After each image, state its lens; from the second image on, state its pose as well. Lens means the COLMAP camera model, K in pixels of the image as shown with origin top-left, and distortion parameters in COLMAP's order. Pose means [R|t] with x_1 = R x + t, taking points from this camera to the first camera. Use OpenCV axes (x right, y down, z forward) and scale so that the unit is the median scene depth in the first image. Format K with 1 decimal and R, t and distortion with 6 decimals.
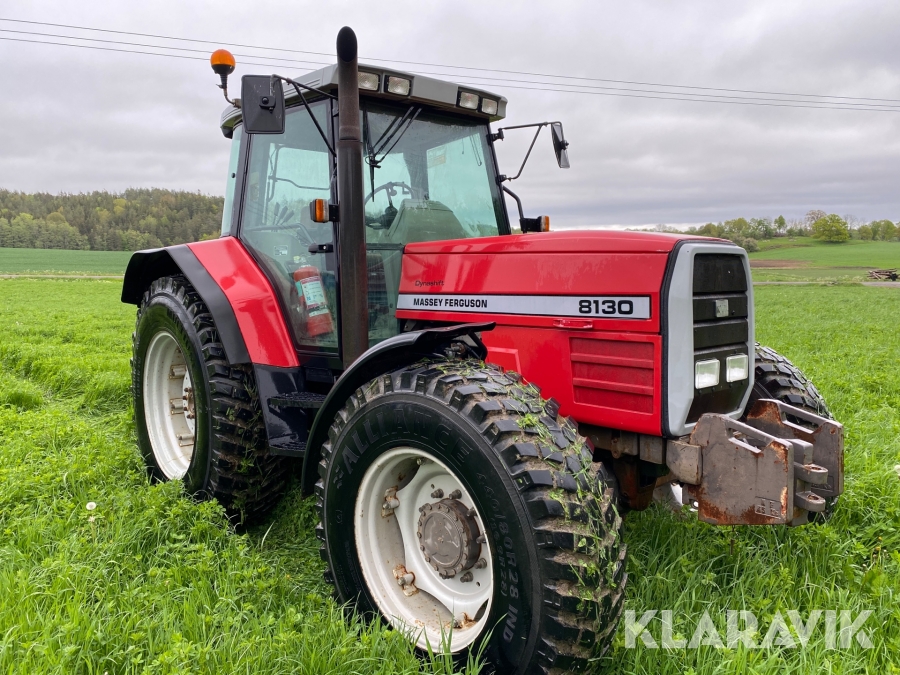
lens RADIAL K [[779.7, 0, 450.0], [0, 779.7, 337.5], [0, 0, 1]] dist [0.010495, 0.006356]
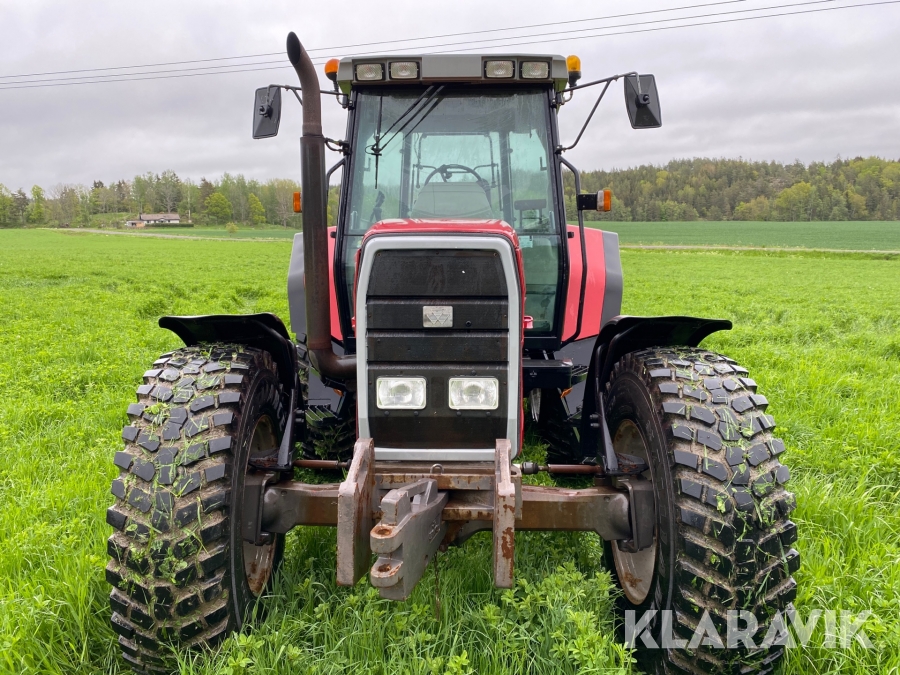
lens RADIAL K [[779.7, 0, 450.0], [0, 779.7, 337.5], [0, 0, 1]] dist [0.010495, 0.006356]
pose [[0.684446, 0.092827, -0.723130, 0.918446], [-0.060855, 0.995674, 0.070213, -0.070678], [0.726519, -0.004051, 0.687134, 0.449473]]
